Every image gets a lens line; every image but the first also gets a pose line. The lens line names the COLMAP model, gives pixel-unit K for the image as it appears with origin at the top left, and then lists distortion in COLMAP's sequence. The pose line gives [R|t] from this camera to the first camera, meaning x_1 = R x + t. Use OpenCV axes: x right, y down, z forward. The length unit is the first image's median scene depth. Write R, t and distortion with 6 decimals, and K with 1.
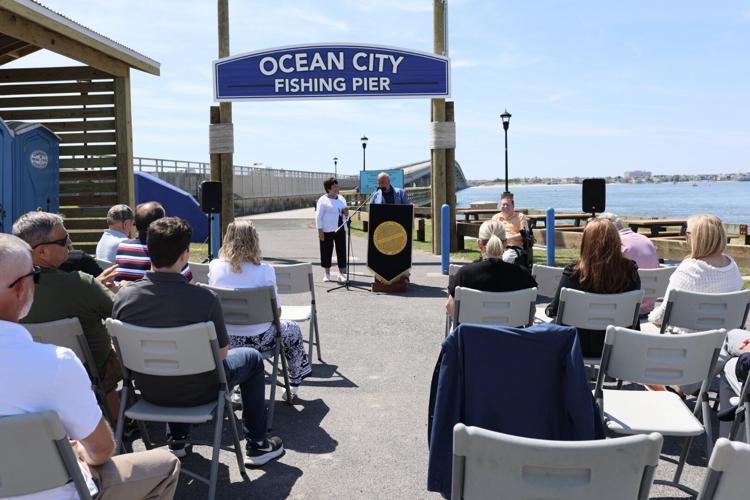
lens RADIAL K [[930.8, 0, 375.0], [0, 930.8, 250.0], [0, 0, 1]] dist [-0.019926, -0.005716]
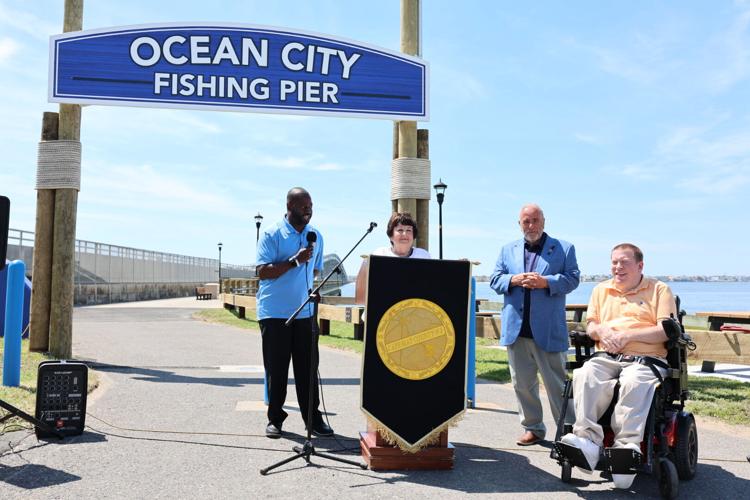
lens RADIAL K [[794.2, 0, 373.1], [0, 794.2, 218.2], [0, 0, 1]] dist [-0.028938, 0.002097]
pose [[0.986298, 0.035892, 0.161023, -0.045600], [-0.010379, 0.987613, -0.156566, -0.007525], [-0.164648, 0.152749, 0.974453, 0.475251]]
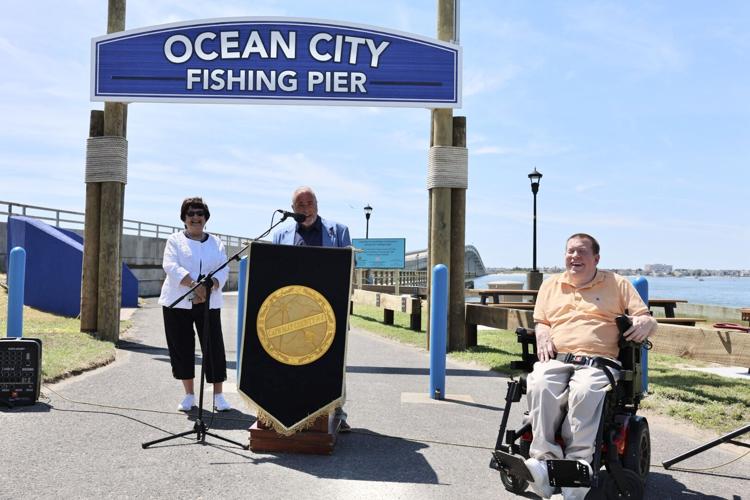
lens RADIAL K [[795.8, 0, 375.0], [0, 795.8, 250.0], [0, 0, 1]] dist [-0.026291, -0.003047]
pose [[0.998585, 0.033487, -0.041316, 0.048712], [-0.037552, 0.994084, -0.101912, -0.008204], [0.037658, 0.103320, 0.993935, 0.468650]]
